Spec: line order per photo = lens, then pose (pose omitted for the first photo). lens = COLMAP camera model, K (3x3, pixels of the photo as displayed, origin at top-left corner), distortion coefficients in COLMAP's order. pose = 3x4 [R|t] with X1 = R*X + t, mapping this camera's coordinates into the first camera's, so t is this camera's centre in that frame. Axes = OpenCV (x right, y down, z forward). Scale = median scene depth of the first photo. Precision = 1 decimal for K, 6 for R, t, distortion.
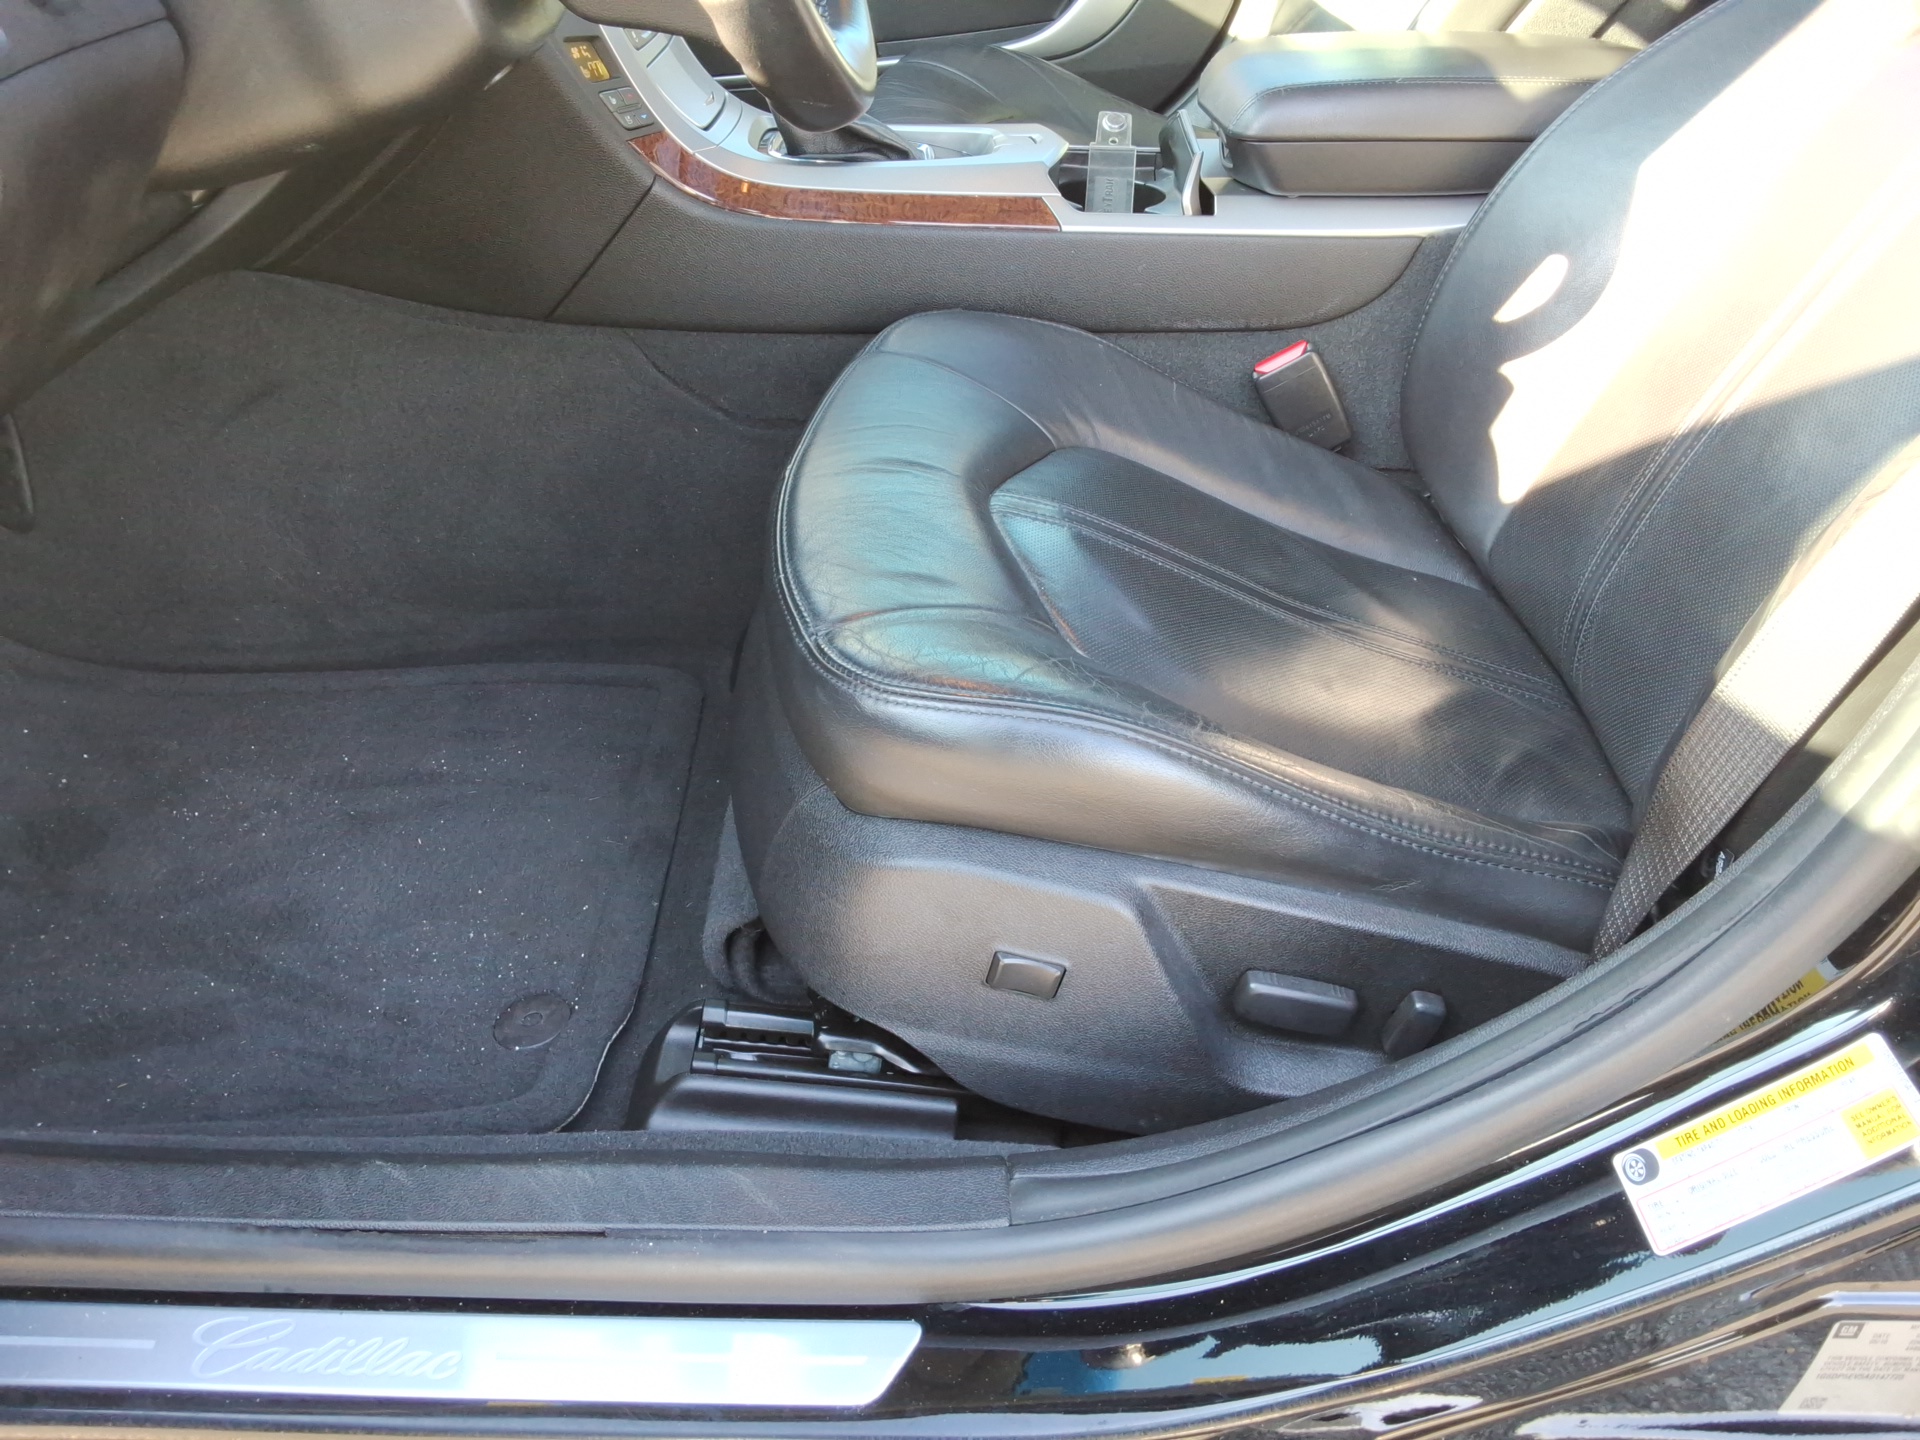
lens RADIAL K [[1530.1, 0, 981.3], [0, 1530.1, 711.1], [0, 0, 1]] dist [0.123555, -0.191447]
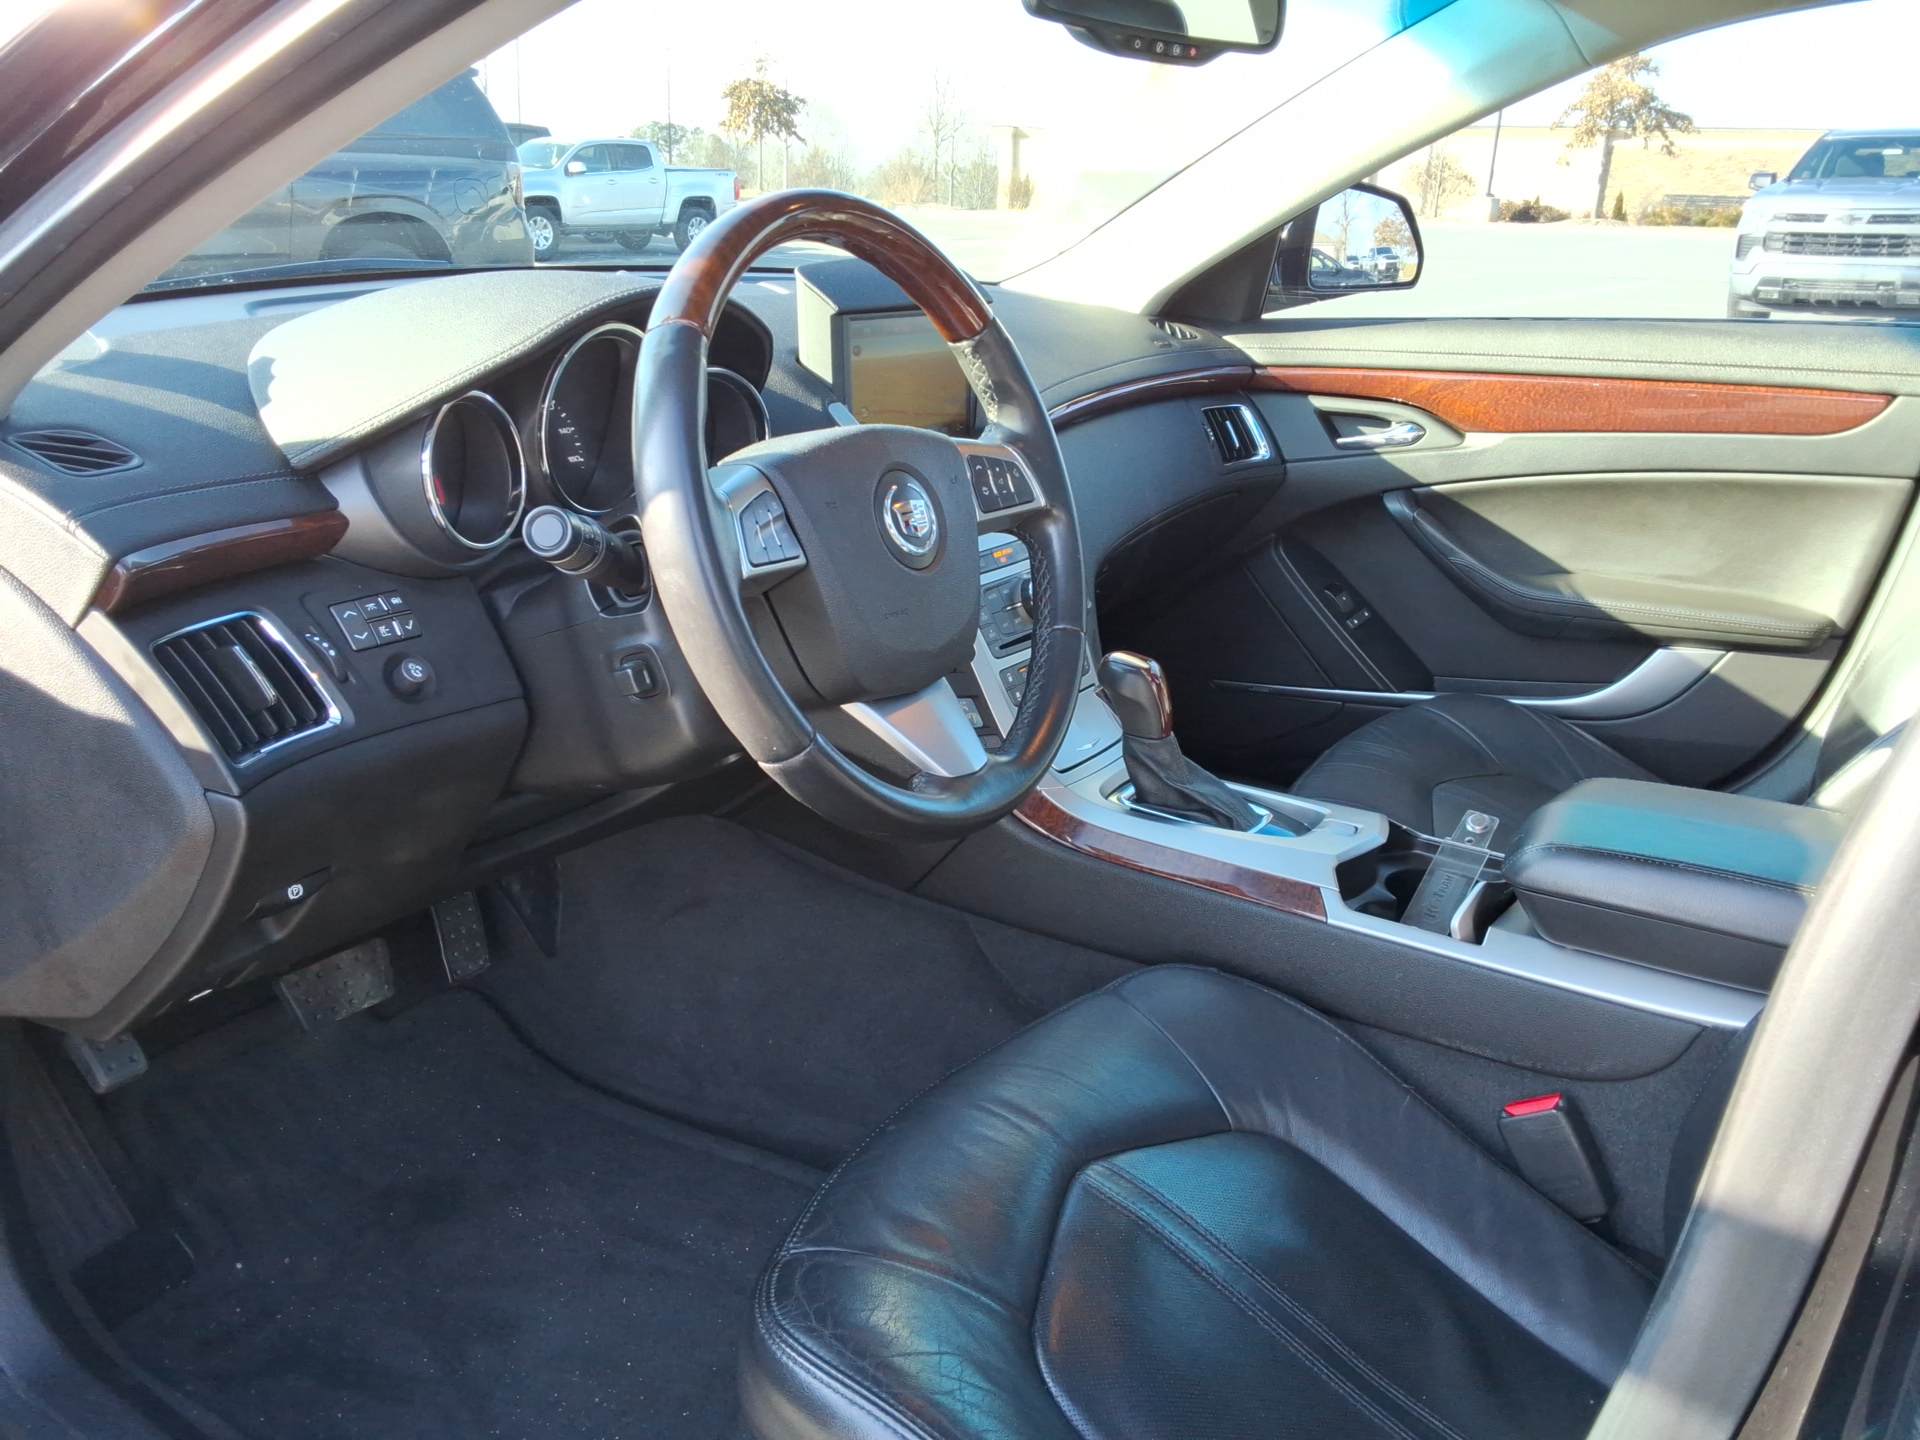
lens RADIAL K [[1530.1, 0, 981.3], [0, 1530.1, 711.1], [0, 0, 1]] dist [0.123555, -0.191447]
pose [[0.845308, 0.163870, -0.508528, 0.358013], [-0.305666, 0.928975, -0.208742, -0.152629], [0.438204, 0.331891, 0.835360, -0.024337]]
